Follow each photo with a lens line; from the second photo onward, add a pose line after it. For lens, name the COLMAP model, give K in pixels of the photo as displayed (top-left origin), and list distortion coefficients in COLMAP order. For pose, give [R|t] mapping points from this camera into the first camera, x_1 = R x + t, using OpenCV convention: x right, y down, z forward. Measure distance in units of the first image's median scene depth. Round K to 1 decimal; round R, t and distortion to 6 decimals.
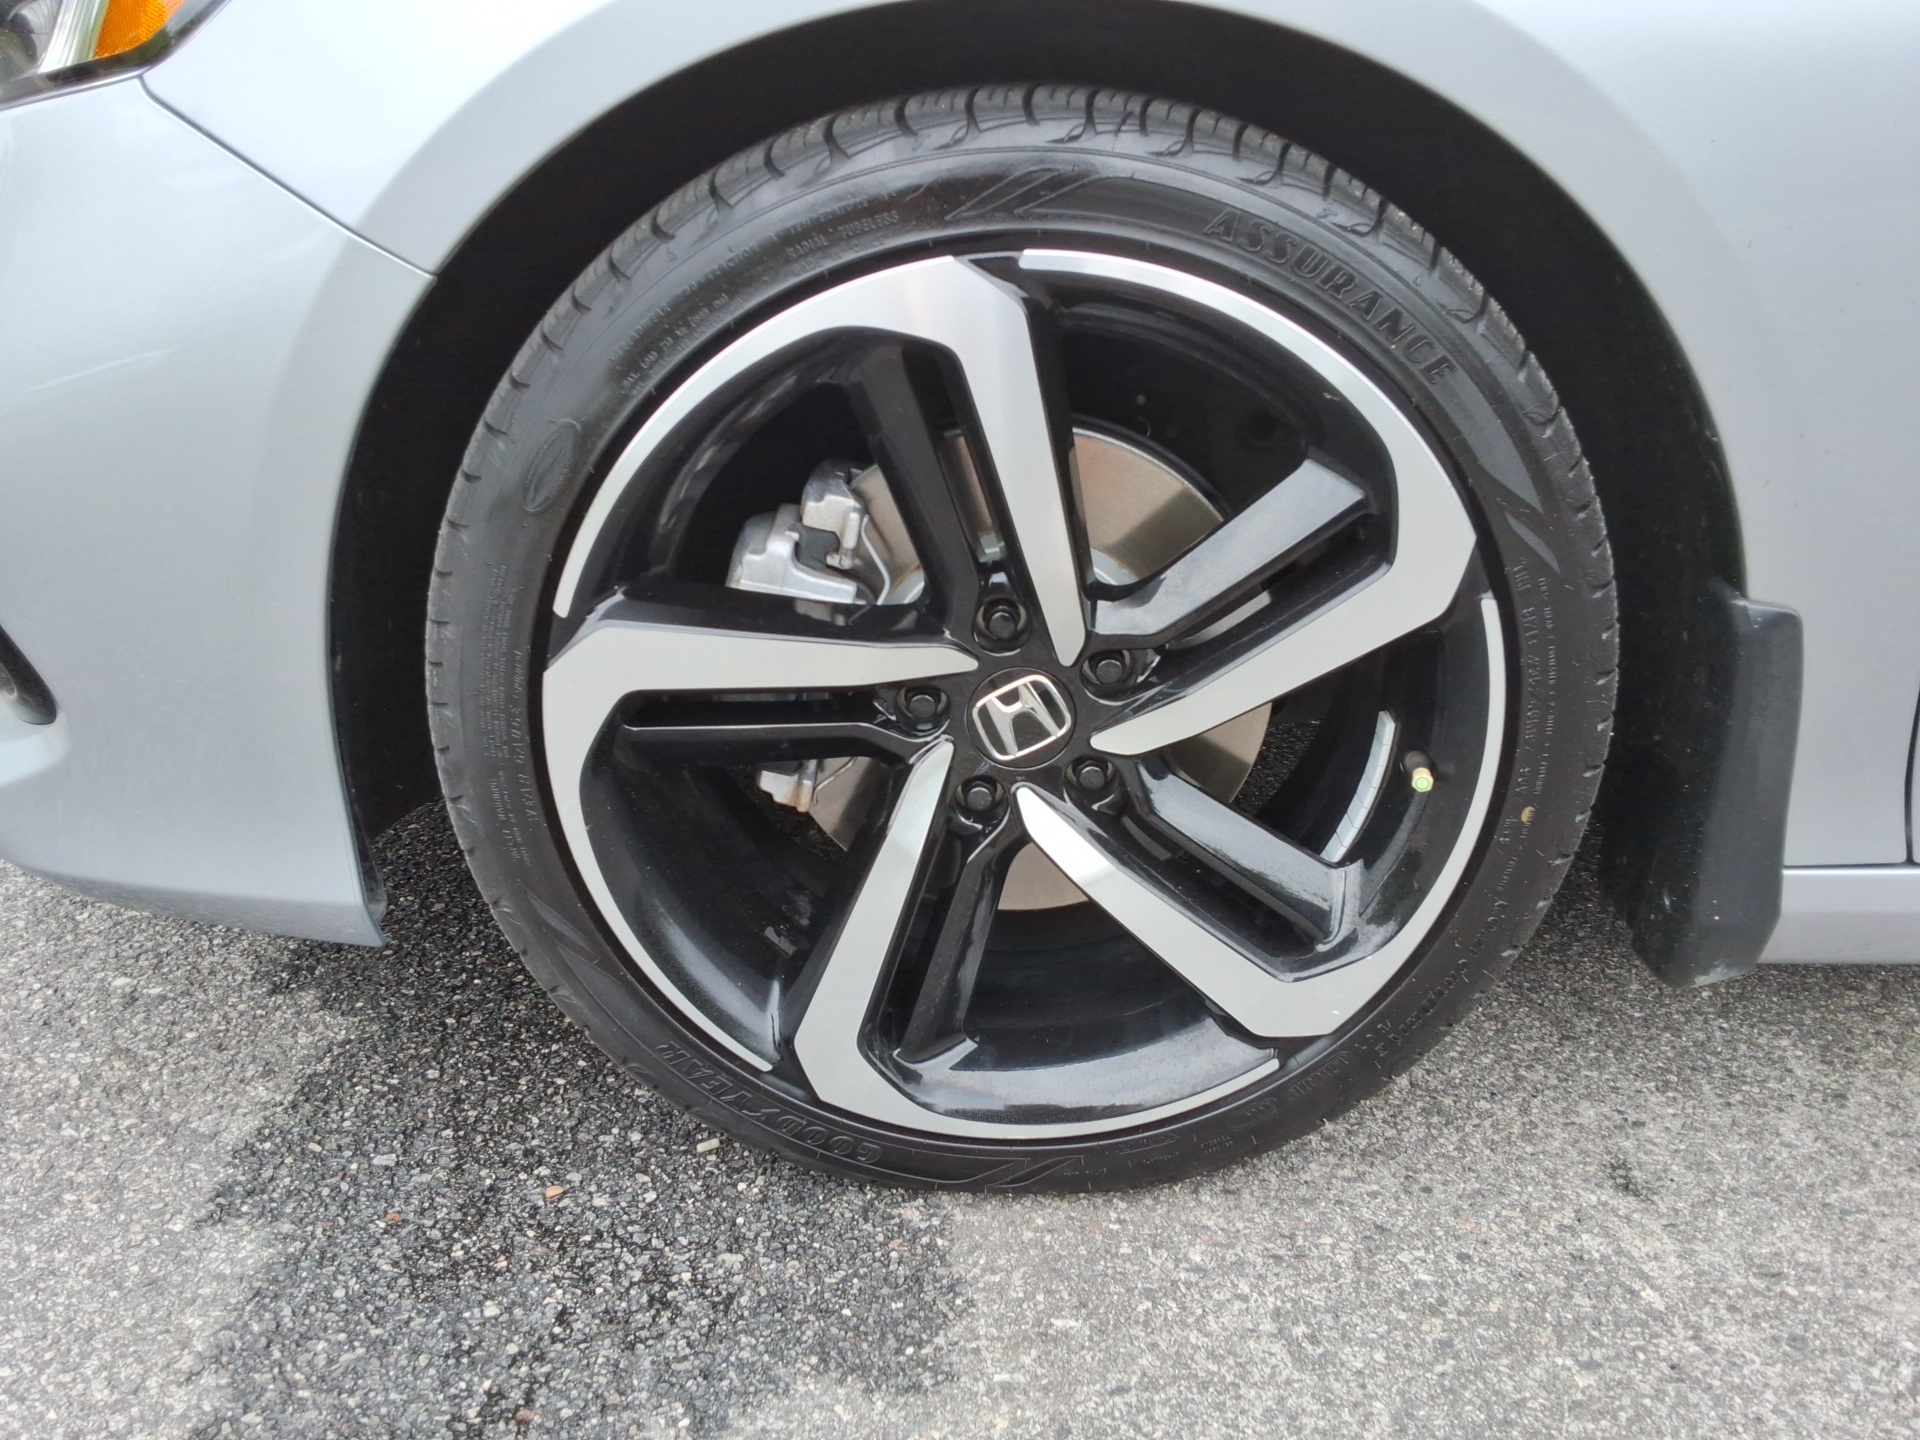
lens RADIAL K [[1550.0, 0, 981.6], [0, 1550.0, 693.6], [0, 0, 1]] dist [0.115196, -0.185519]
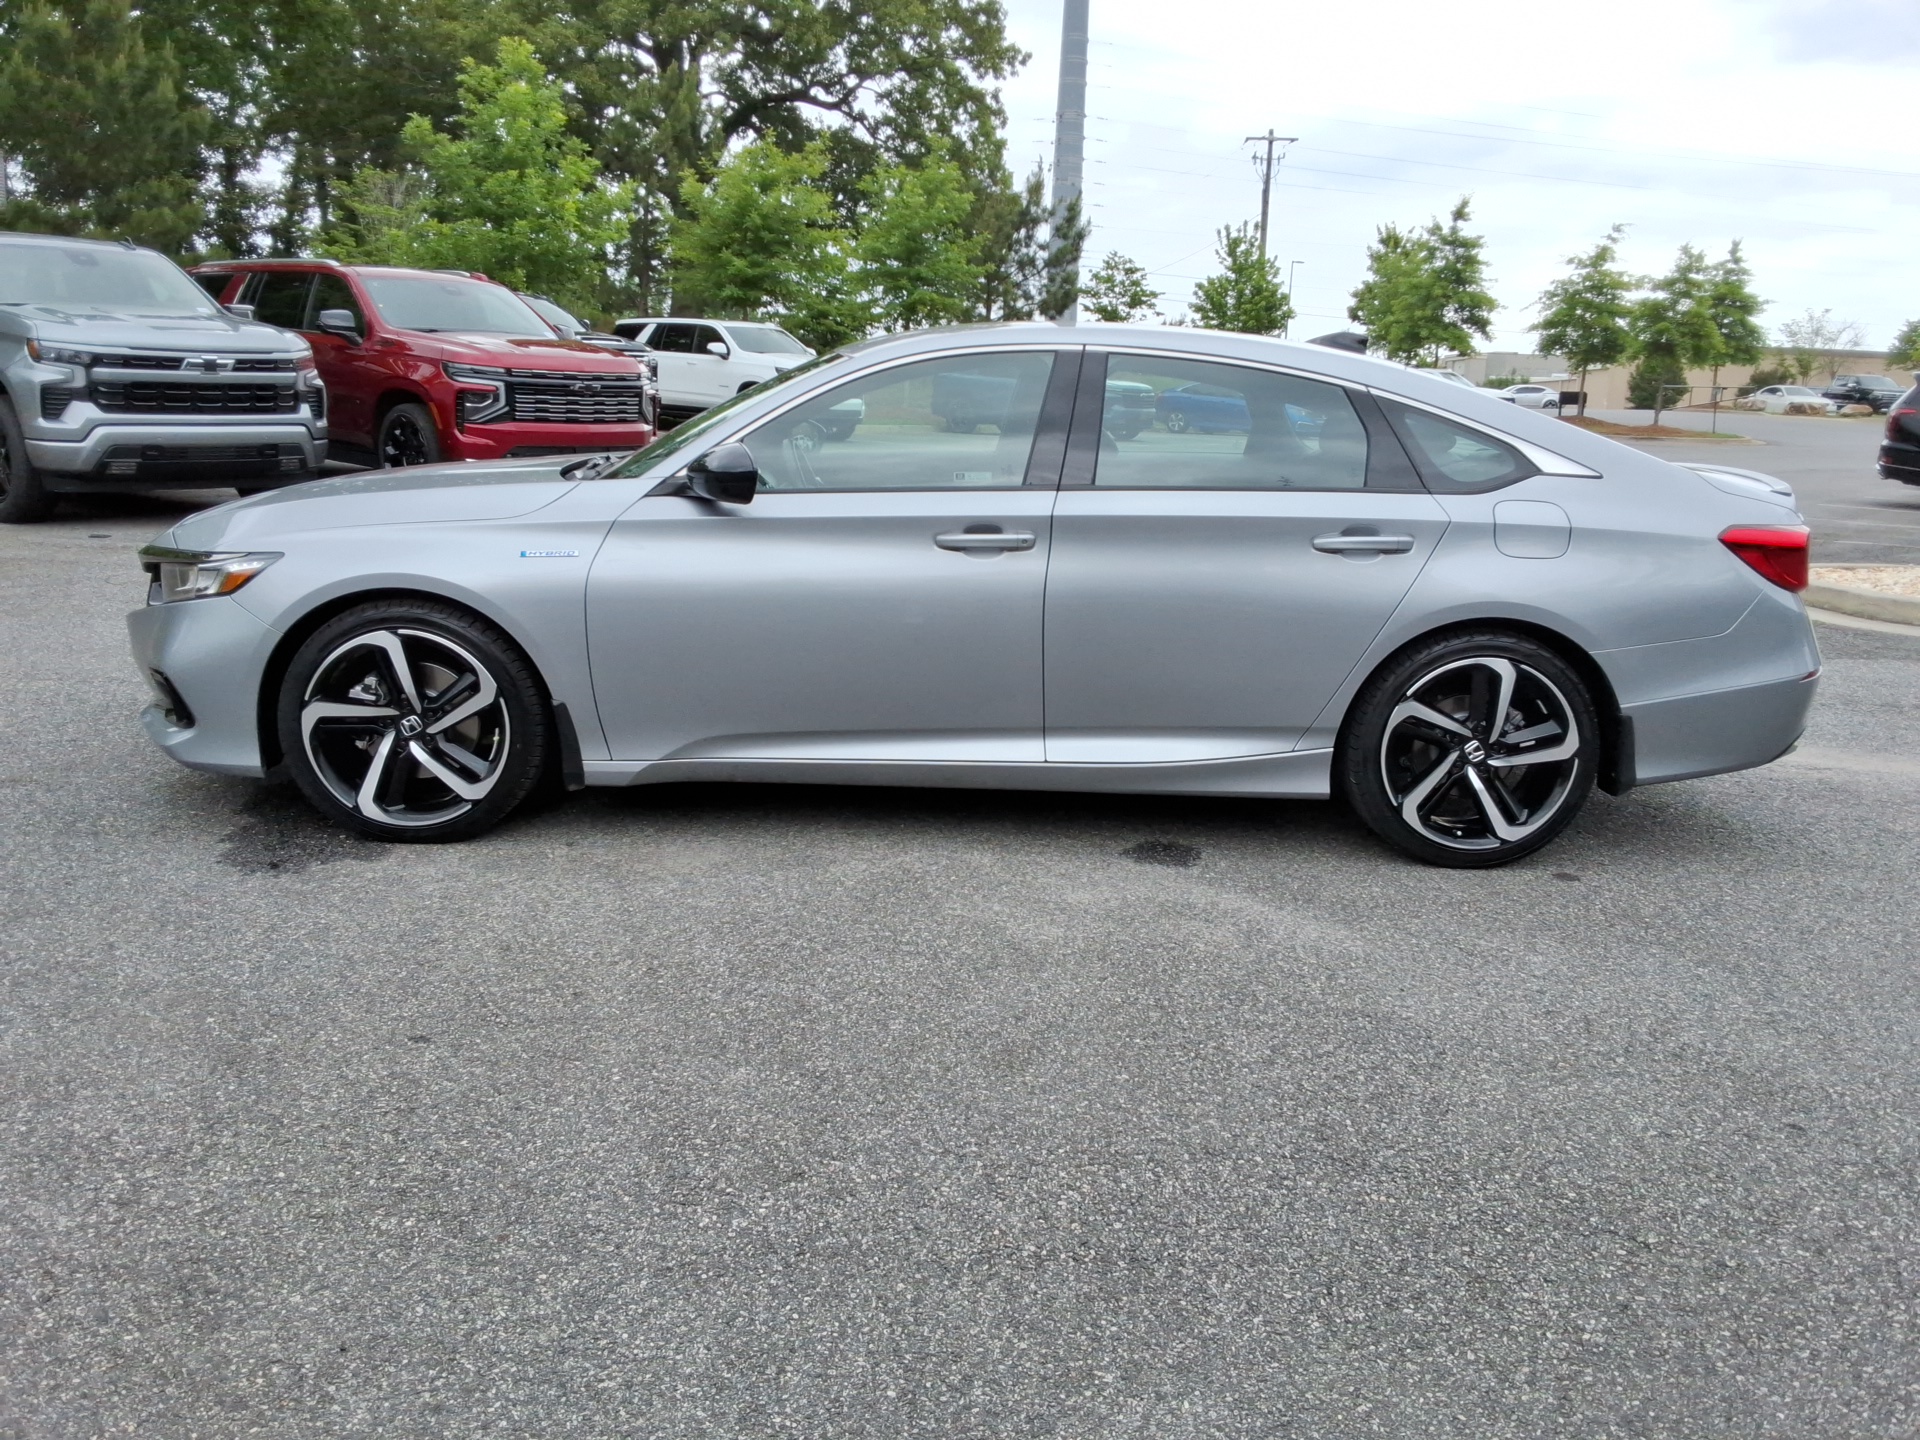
lens RADIAL K [[1550.0, 0, 981.6], [0, 1550.0, 693.6], [0, 0, 1]] dist [0.115196, -0.185519]
pose [[0.999490, 0.007602, 0.031015, 1.562629], [-0.002531, 0.987054, -0.160370, 0.659021], [-0.031833, 0.160210, 0.986570, -3.629778]]
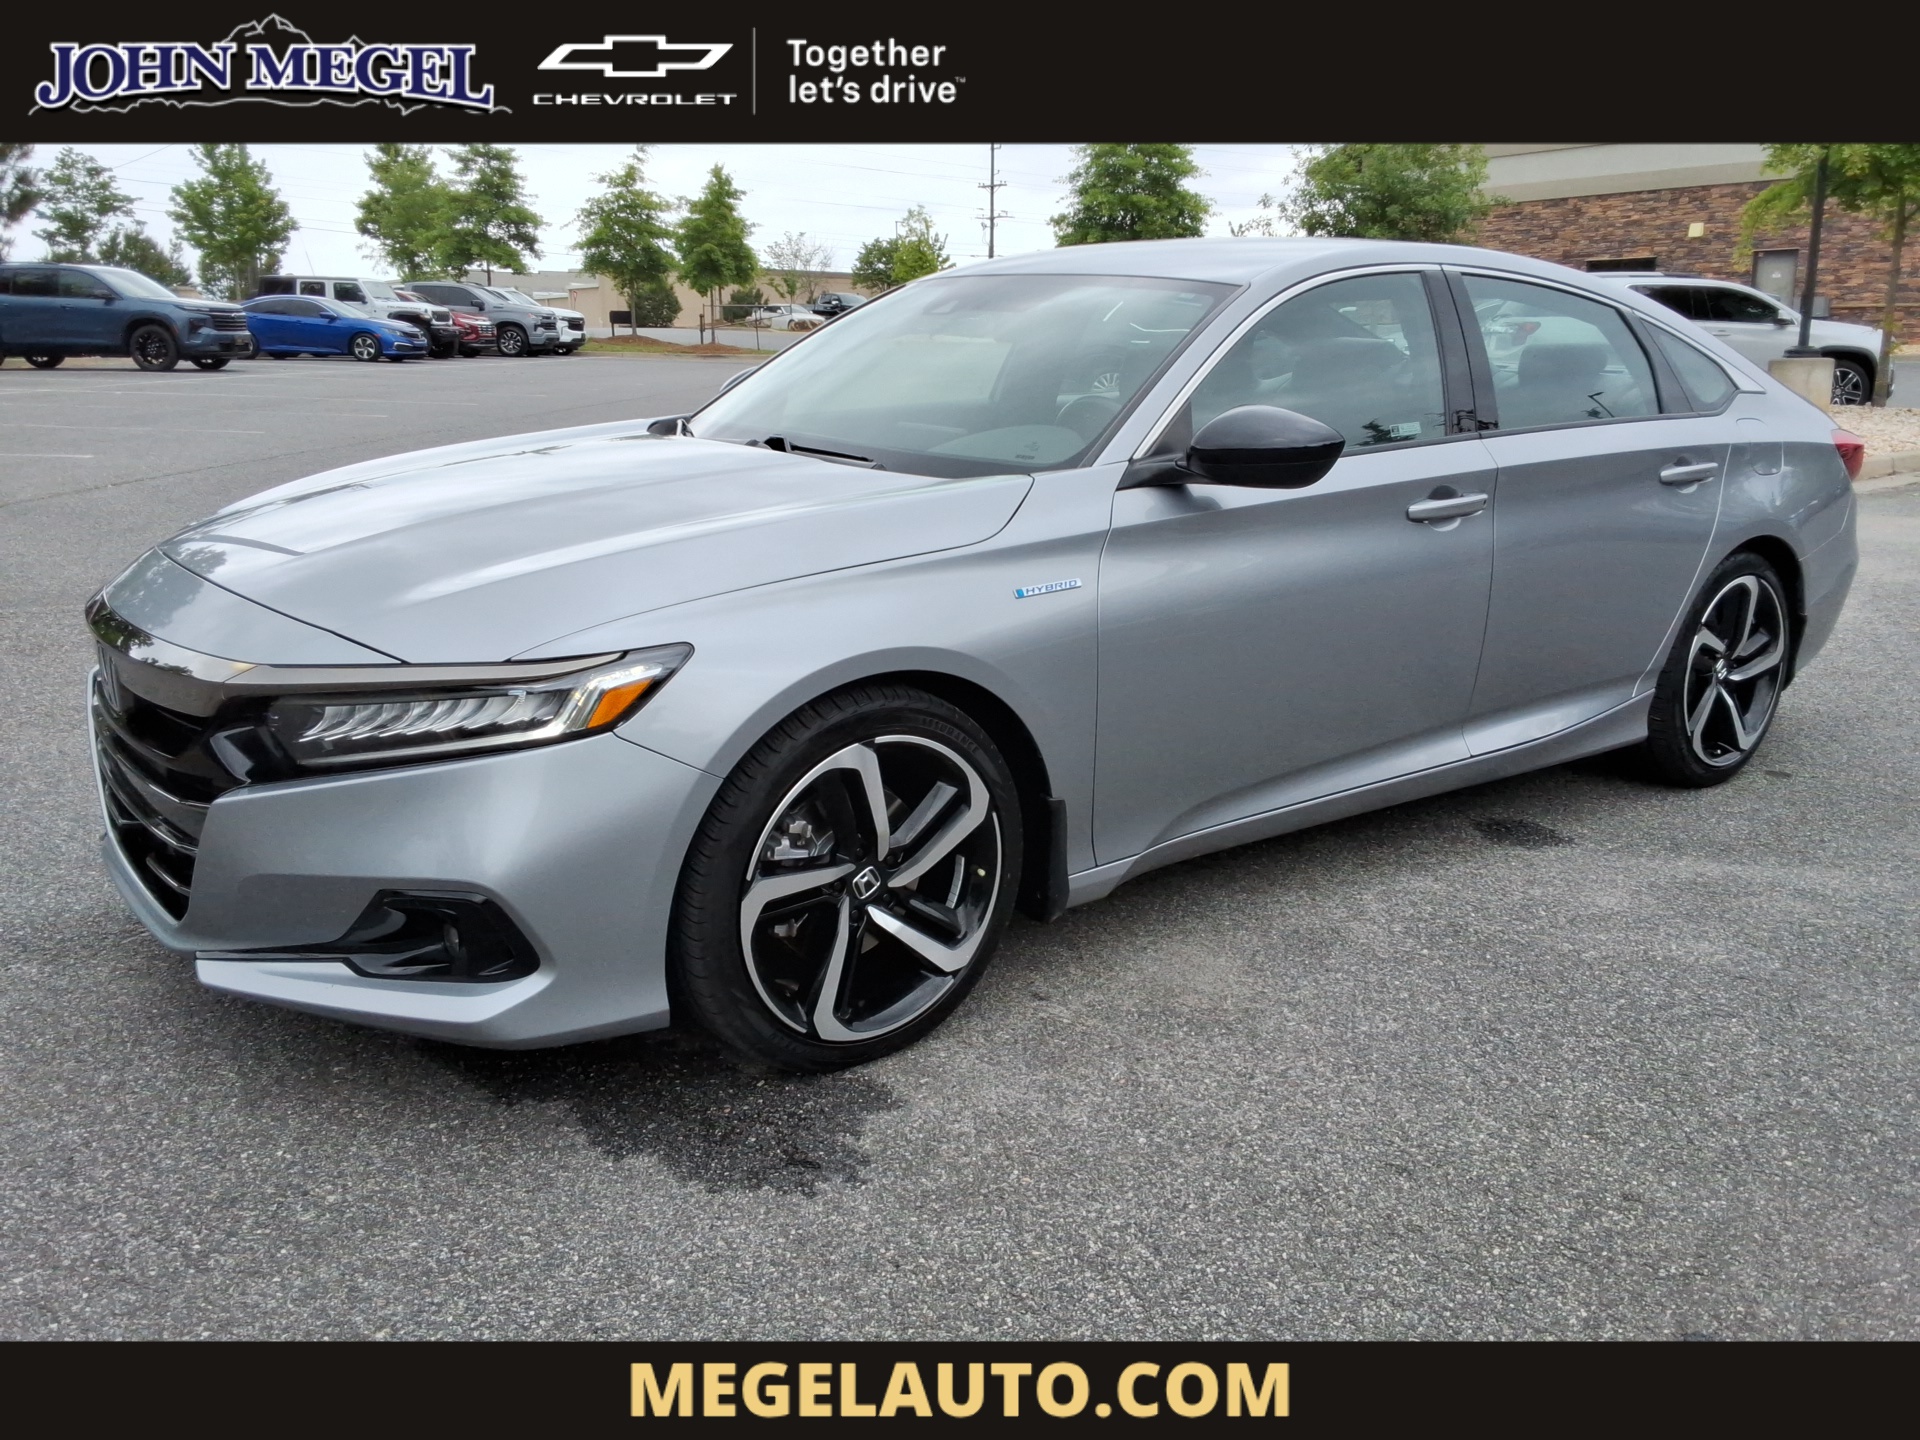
lens RADIAL K [[1550.0, 0, 981.6], [0, 1550.0, 693.6], [0, 0, 1]] dist [0.115196, -0.185519]
pose [[0.785941, -0.150816, 0.599627, -1.502339], [0.219343, 0.974729, -0.042337, -0.160096], [-0.578088, 0.164799, 0.799159, -1.519120]]
